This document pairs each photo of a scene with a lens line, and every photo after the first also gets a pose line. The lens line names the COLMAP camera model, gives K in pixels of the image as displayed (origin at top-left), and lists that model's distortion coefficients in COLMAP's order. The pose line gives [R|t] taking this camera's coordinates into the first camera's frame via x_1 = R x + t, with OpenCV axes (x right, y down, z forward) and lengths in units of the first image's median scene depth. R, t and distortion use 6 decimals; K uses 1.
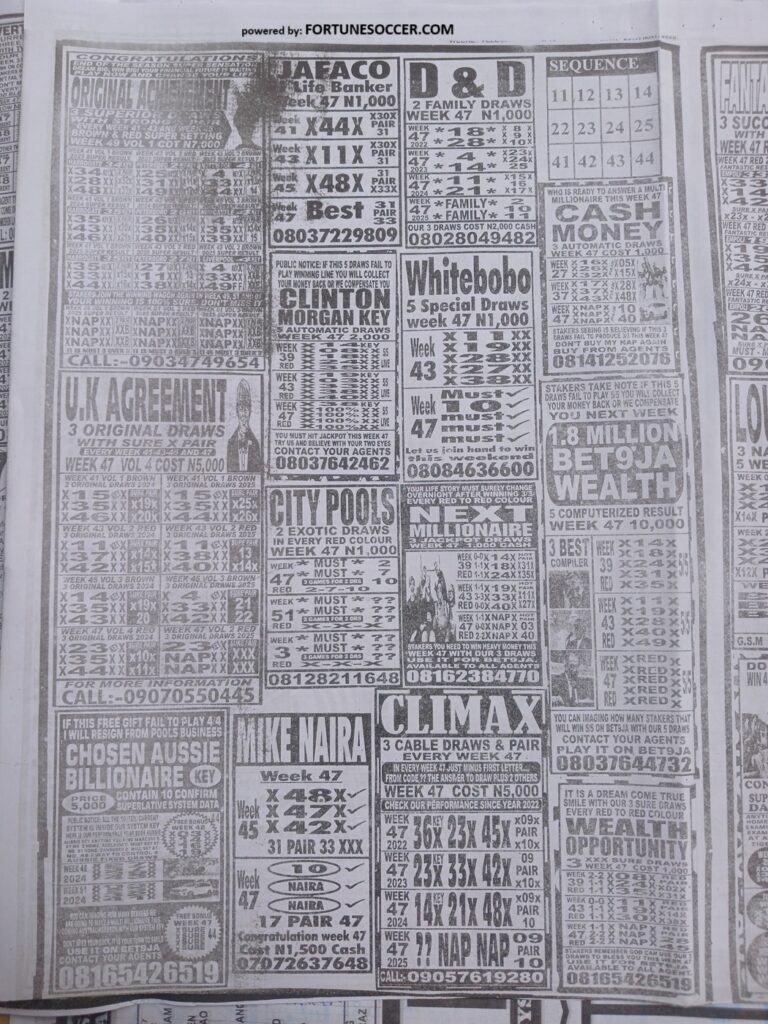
lens RADIAL K [[813.8, 0, 384.9], [0, 813.8, 508.6], [0, 0, 1]] dist [-0.003812, 0.003168]
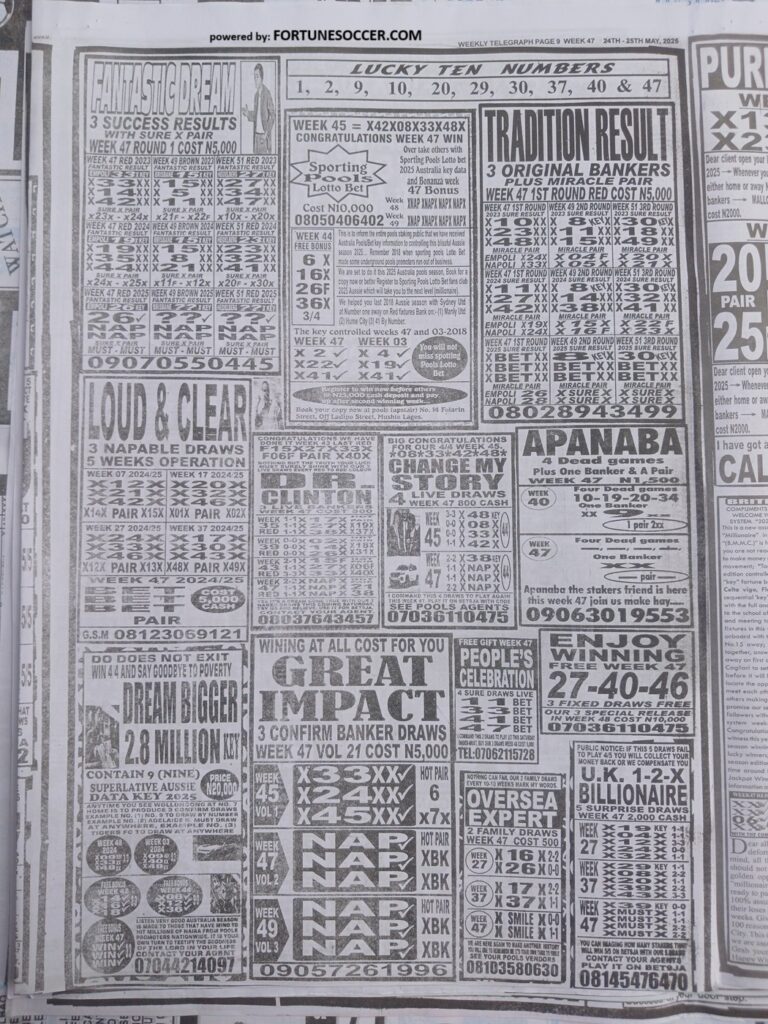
lens RADIAL K [[813.8, 0, 384.9], [0, 813.8, 515.5], [0, 0, 1]] dist [-0.003812, 0.003168]
pose [[0.998911, 0.001818, 0.046610, 0.753044], [-0.002323, 0.999939, 0.010786, 0.001643], [-0.046588, -0.010882, 0.998855, -0.032088]]
